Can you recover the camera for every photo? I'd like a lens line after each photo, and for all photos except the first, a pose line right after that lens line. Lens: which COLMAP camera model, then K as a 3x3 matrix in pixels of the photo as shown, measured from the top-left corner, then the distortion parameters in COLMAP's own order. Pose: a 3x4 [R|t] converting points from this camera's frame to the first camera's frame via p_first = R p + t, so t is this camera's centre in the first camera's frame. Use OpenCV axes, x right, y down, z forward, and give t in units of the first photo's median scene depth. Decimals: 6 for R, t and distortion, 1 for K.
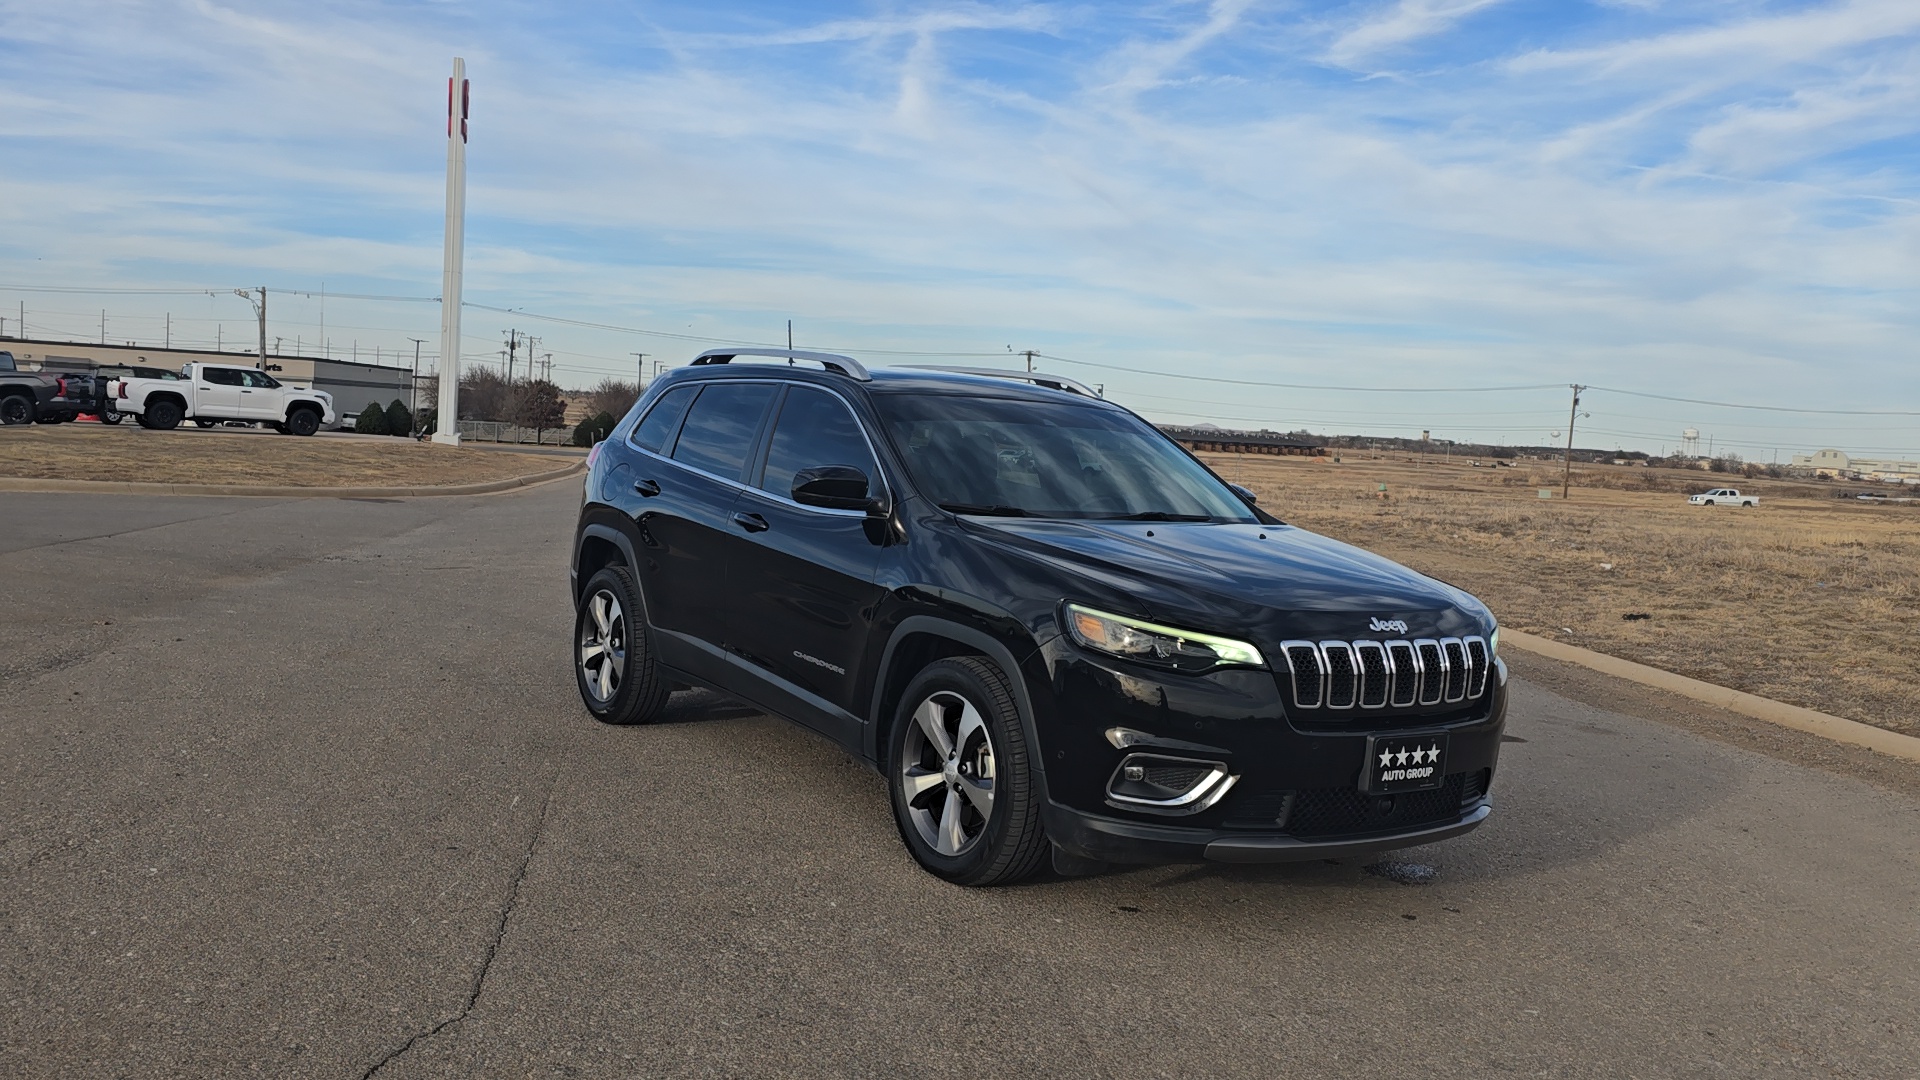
lens RADIAL K [[1618.3, 0, 958.8], [0, 1618.3, 578.3], [0, 0, 1]] dist [-0.015668, 0.030790]
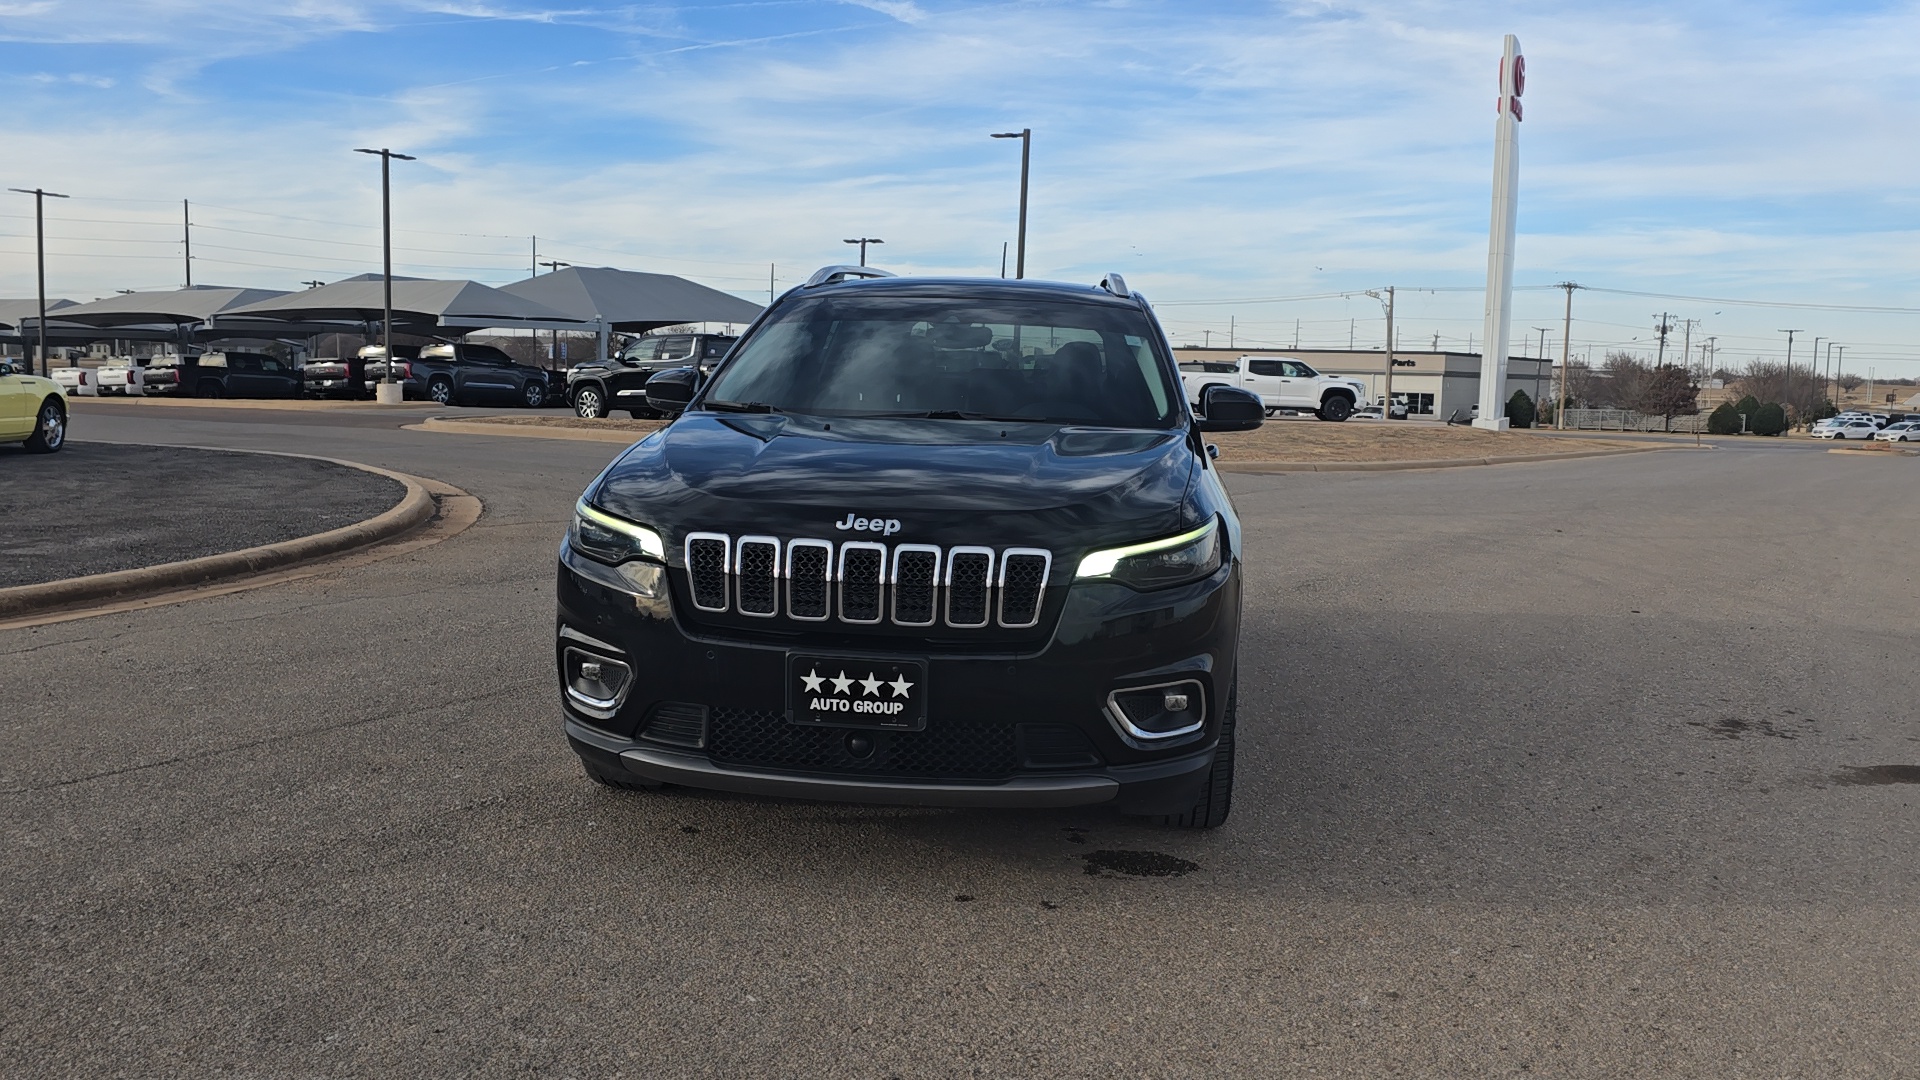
lens RADIAL K [[1618.3, 0, 942.5], [0, 1618.3, 552.8], [0, 0, 1]] dist [-0.015668, 0.030790]
pose [[0.760850, 0.032152, -0.648131, 0.823246], [-0.040052, 0.999194, 0.002550, 0.039363], [0.647691, 0.024019, 0.761525, 0.400670]]
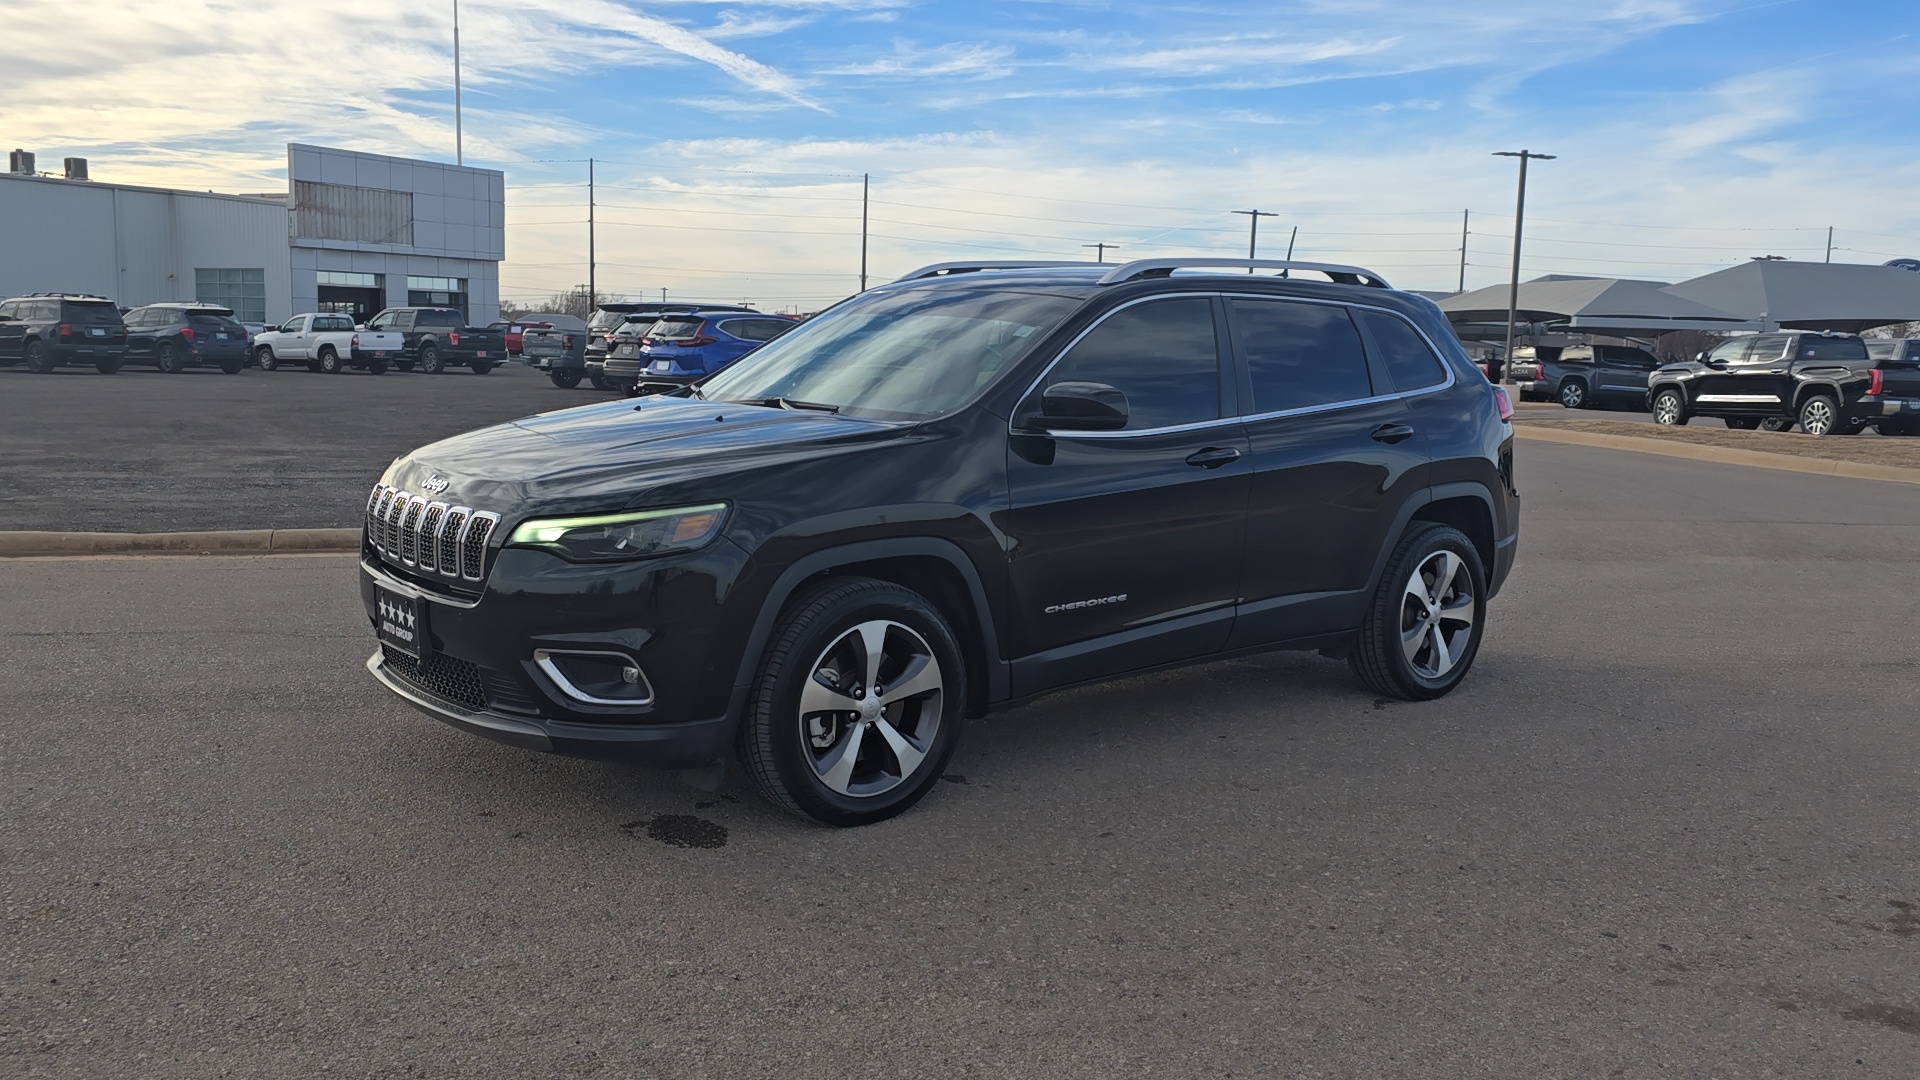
lens RADIAL K [[1618.3, 0, 952.1], [0, 1618.3, 544.0], [0, 0, 1]] dist [-0.015668, 0.030790]
pose [[0.092759, 0.069216, -0.993280, 0.840067], [-0.115777, 0.991564, 0.058285, 0.036798], [0.988935, 0.109592, 0.099990, 0.431600]]
